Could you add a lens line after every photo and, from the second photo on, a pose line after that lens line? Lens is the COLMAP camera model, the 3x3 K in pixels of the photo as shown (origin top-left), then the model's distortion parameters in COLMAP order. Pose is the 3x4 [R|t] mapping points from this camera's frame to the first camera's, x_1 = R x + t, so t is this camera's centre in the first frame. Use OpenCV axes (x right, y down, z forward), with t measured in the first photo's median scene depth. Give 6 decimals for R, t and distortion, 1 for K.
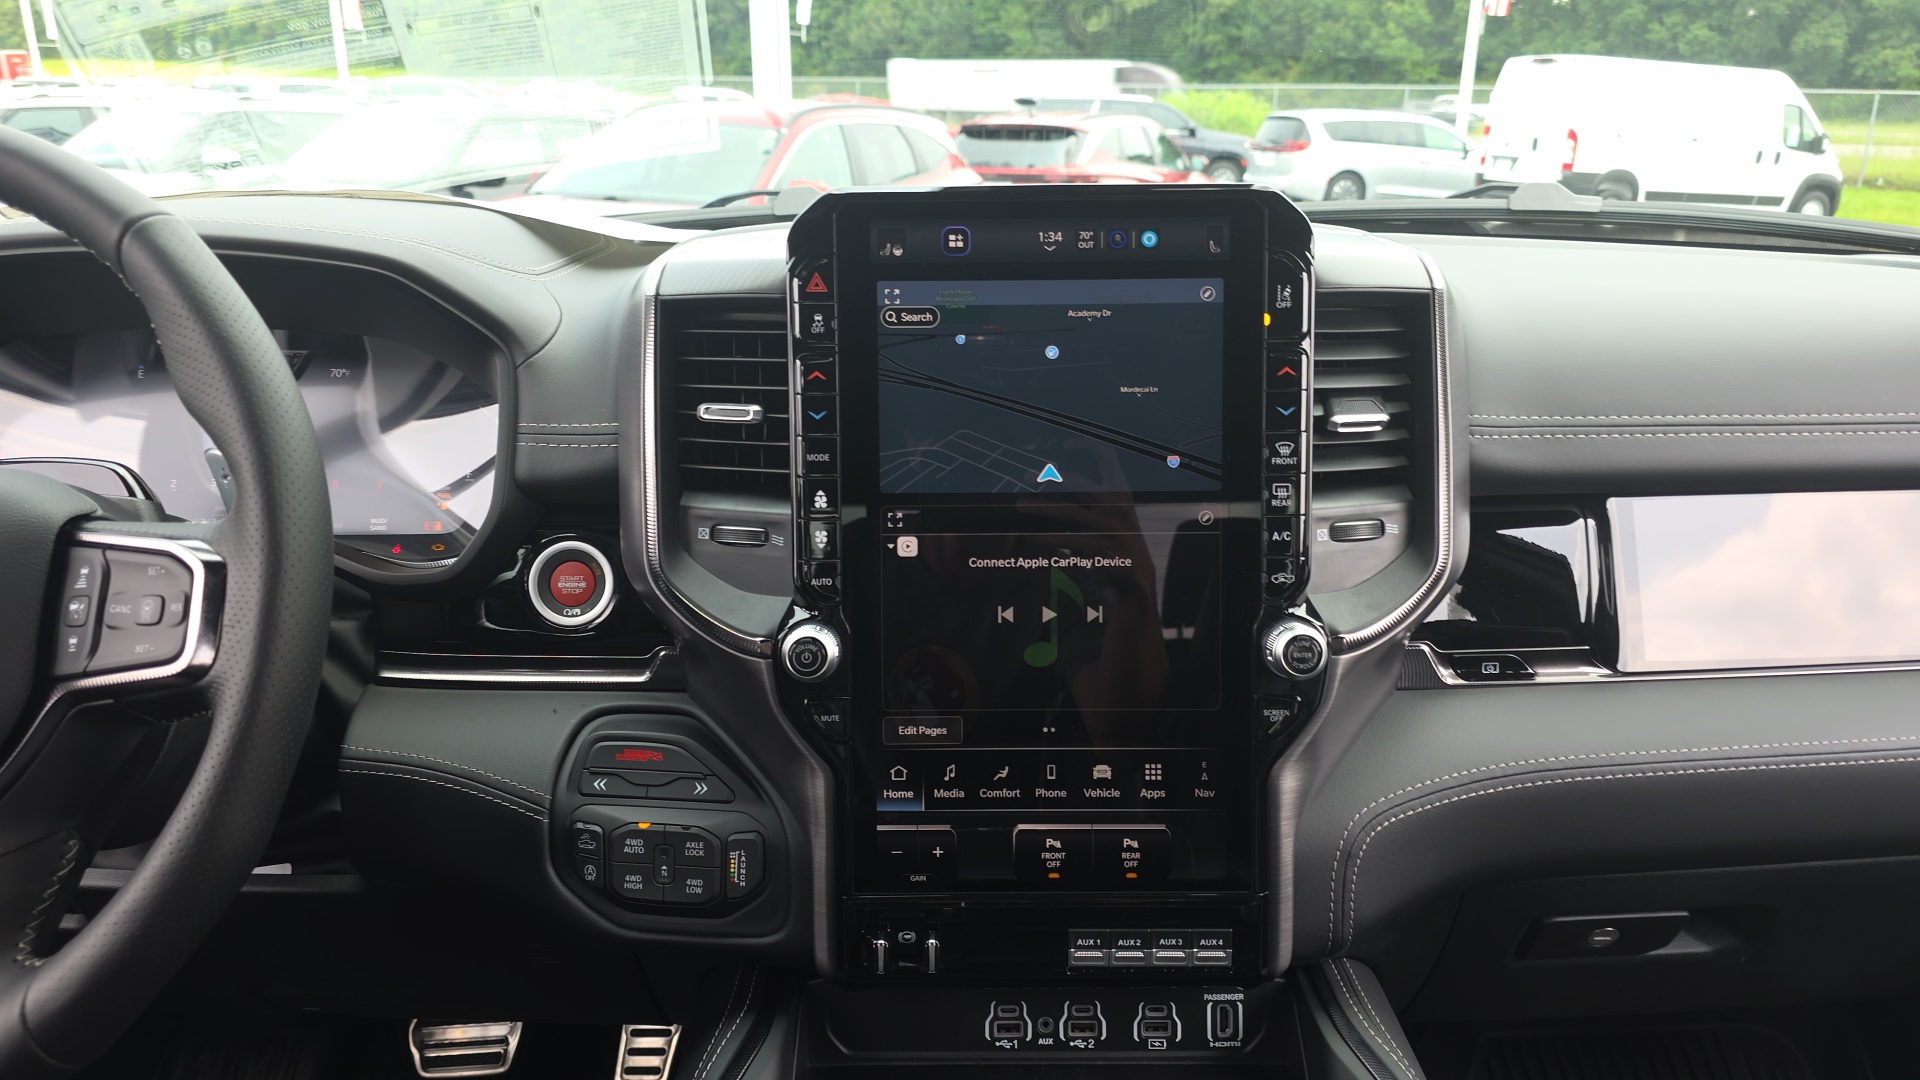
lens RADIAL K [[1292.0, 0, 953.3], [0, 1292.0, 538.9], [0, 0, 1]] dist [0.061766, -0.065688]
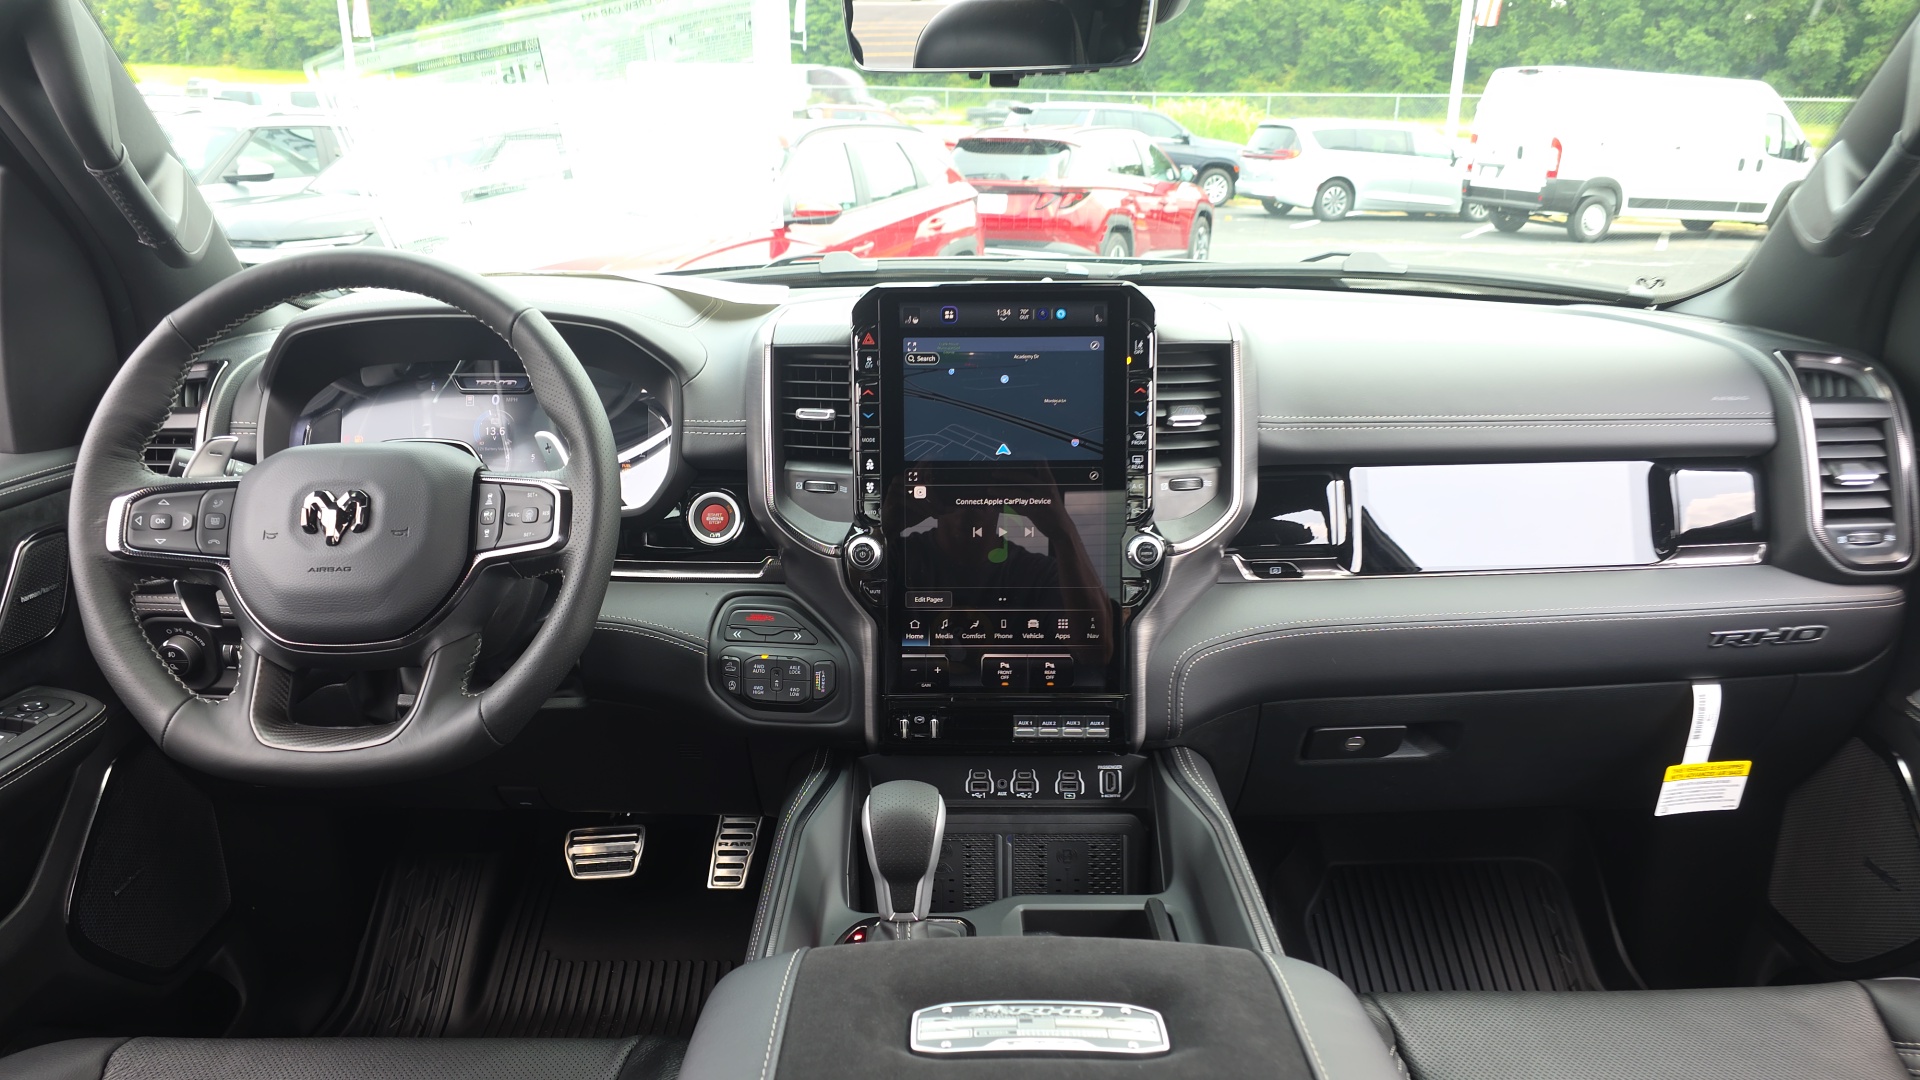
lens RADIAL K [[1292.0, 0, 949.5], [0, 1292.0, 544.5], [0, 0, 1]] dist [0.061766, -0.065688]
pose [[0.999998, 0.001629, -0.001131, 0.005222], [-0.001626, 0.999995, 0.002648, 0.067141], [0.001135, -0.002647, 0.999996, -0.676629]]
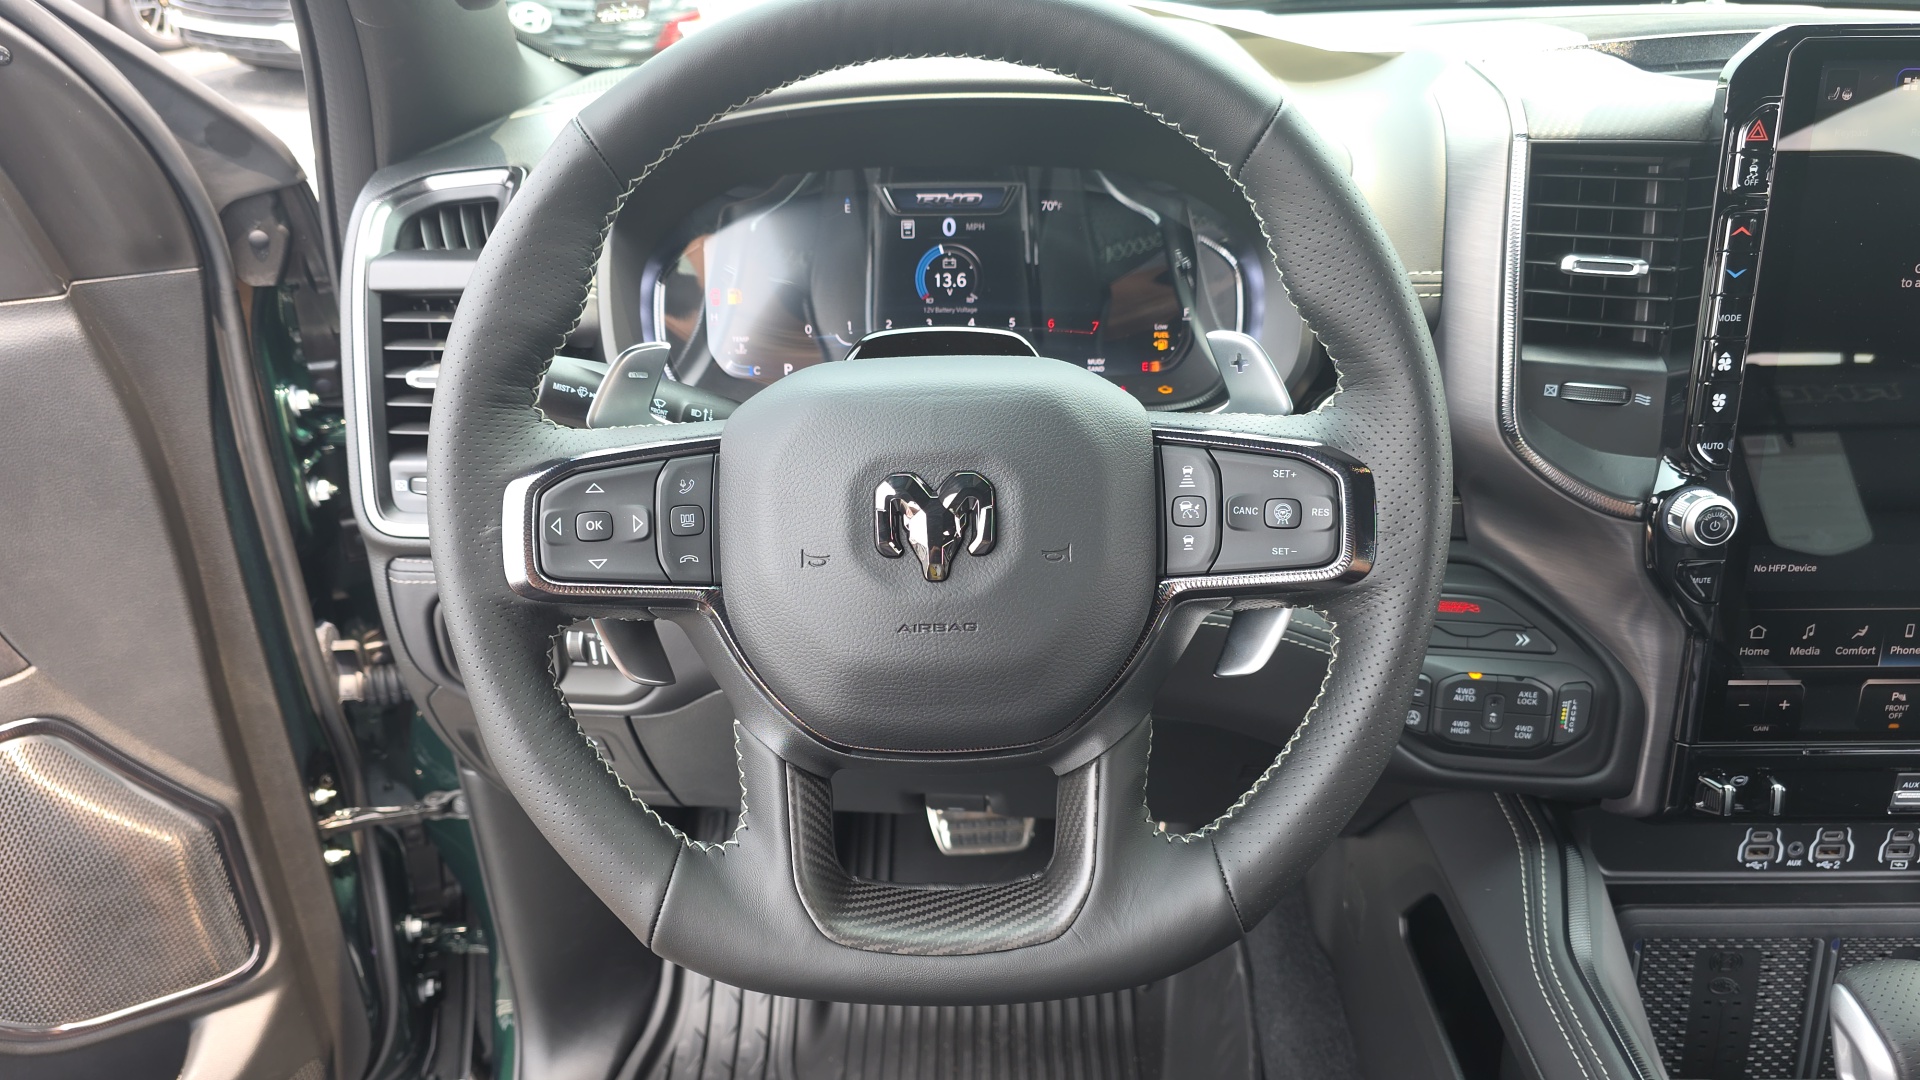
lens RADIAL K [[1292.0, 0, 950.3], [0, 1292.0, 545.7], [0, 0, 1]] dist [0.061766, -0.065688]
pose [[0.999946, -0.000791, -0.010364, -0.634433], [0.002965, 0.977377, 0.211484, -0.099456], [0.009963, -0.211503, 0.977327, 0.003675]]
